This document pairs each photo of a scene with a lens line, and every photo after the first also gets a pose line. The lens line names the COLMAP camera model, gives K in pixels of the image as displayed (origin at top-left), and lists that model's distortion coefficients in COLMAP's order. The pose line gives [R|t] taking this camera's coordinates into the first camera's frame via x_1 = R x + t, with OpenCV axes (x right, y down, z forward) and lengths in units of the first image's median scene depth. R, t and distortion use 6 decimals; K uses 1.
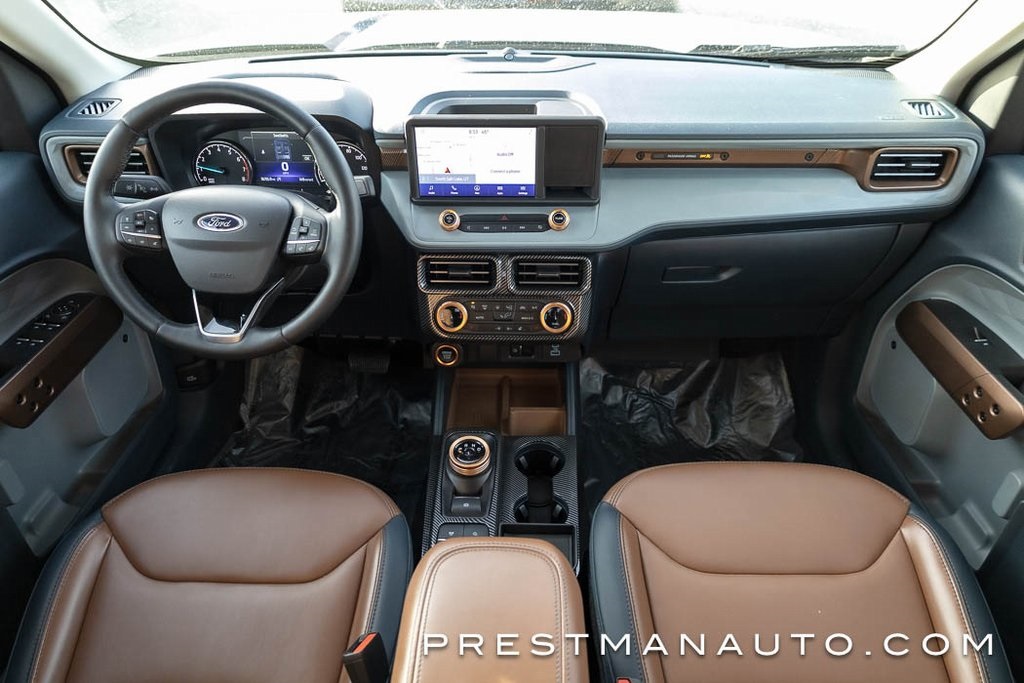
lens RADIAL K [[667.3, 0, 507.1], [0, 667.3, 336.0], [0, 0, 1]] dist [0.005219, -0.015982]
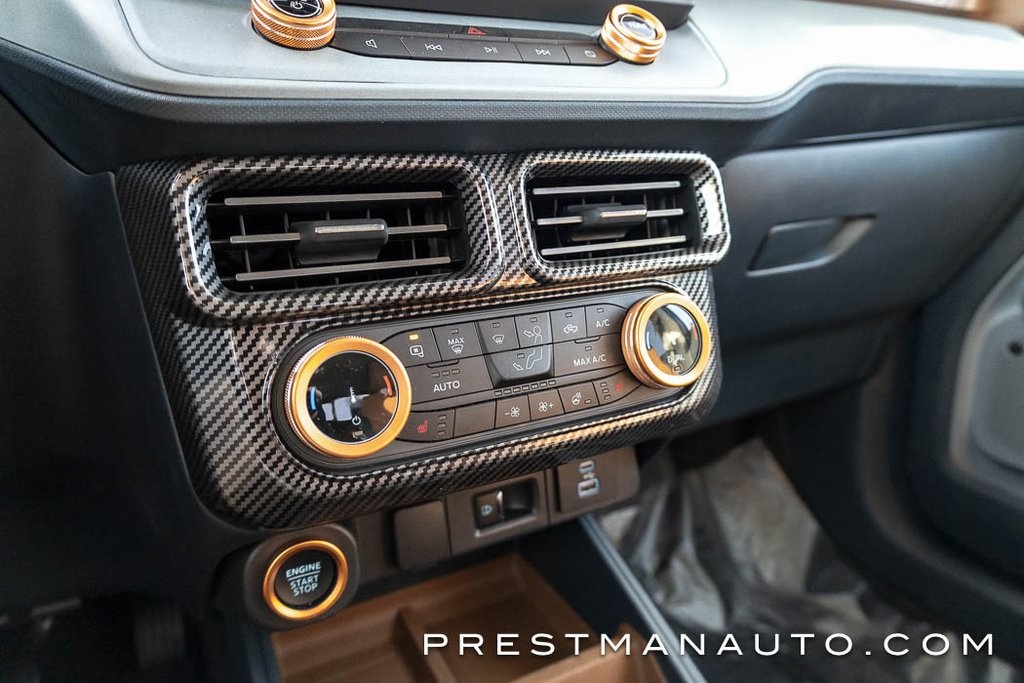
lens RADIAL K [[667.3, 0, 497.5], [0, 667.3, 331.2], [0, 0, 1]] dist [0.005219, -0.015982]
pose [[0.877917, -0.138141, 0.458453, -0.149465], [0.274098, 0.930066, -0.244638, 0.024556], [-0.392597, 0.340433, 0.854385, 0.771227]]
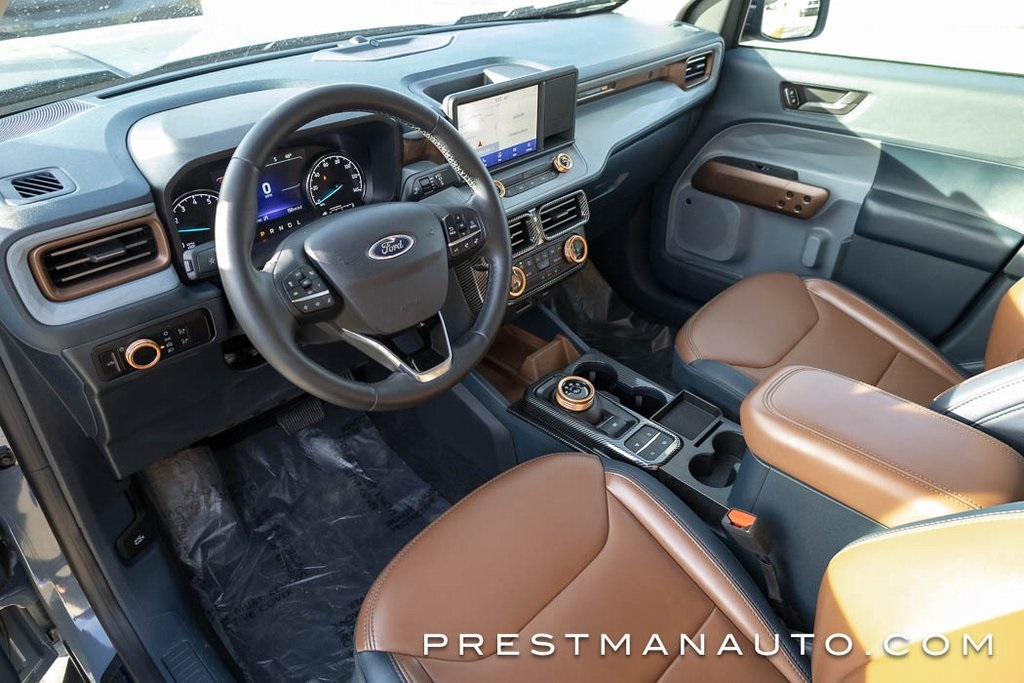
lens RADIAL K [[667.3, 0, 505.9], [0, 667.3, 327.0], [0, 0, 1]] dist [0.005219, -0.015982]
pose [[0.677075, -0.401565, 0.616697, -0.773868], [0.410129, 0.901700, 0.136862, -0.114898], [-0.611034, 0.160259, 0.775212, 0.219792]]
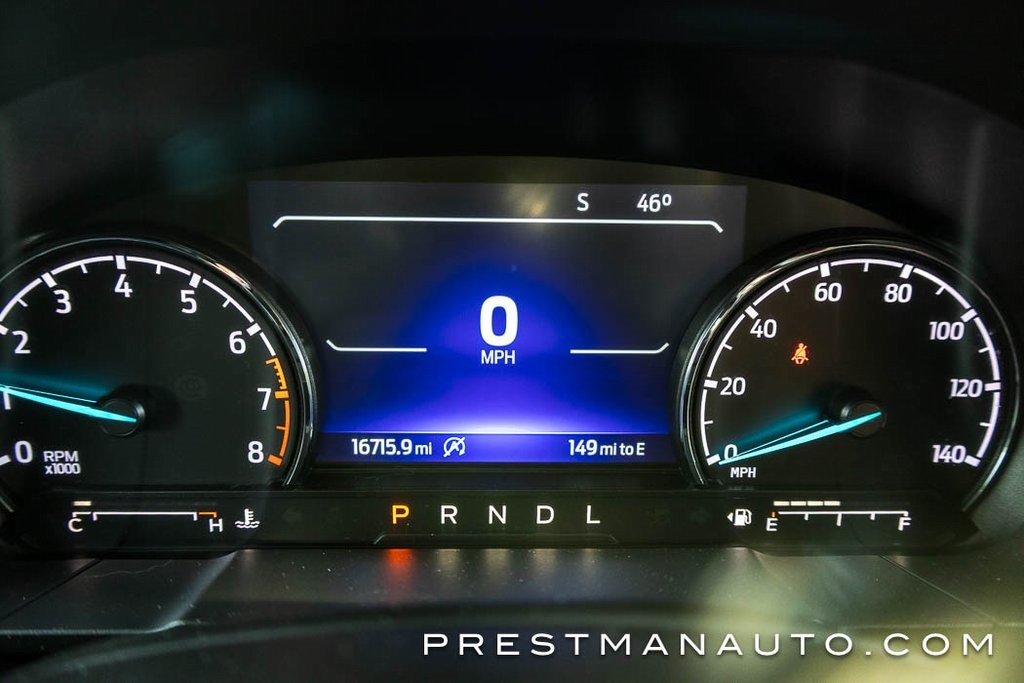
lens RADIAL K [[809.6, 0, 510.5], [0, 809.6, 348.6], [0, 0, 1]] dist [0.000415, -0.001091]
pose [[0.999080, -0.003405, 0.042741, -0.368875], [0.012650, 0.975878, -0.217948, -0.234745], [-0.040968, 0.218289, 0.975024, 0.860703]]
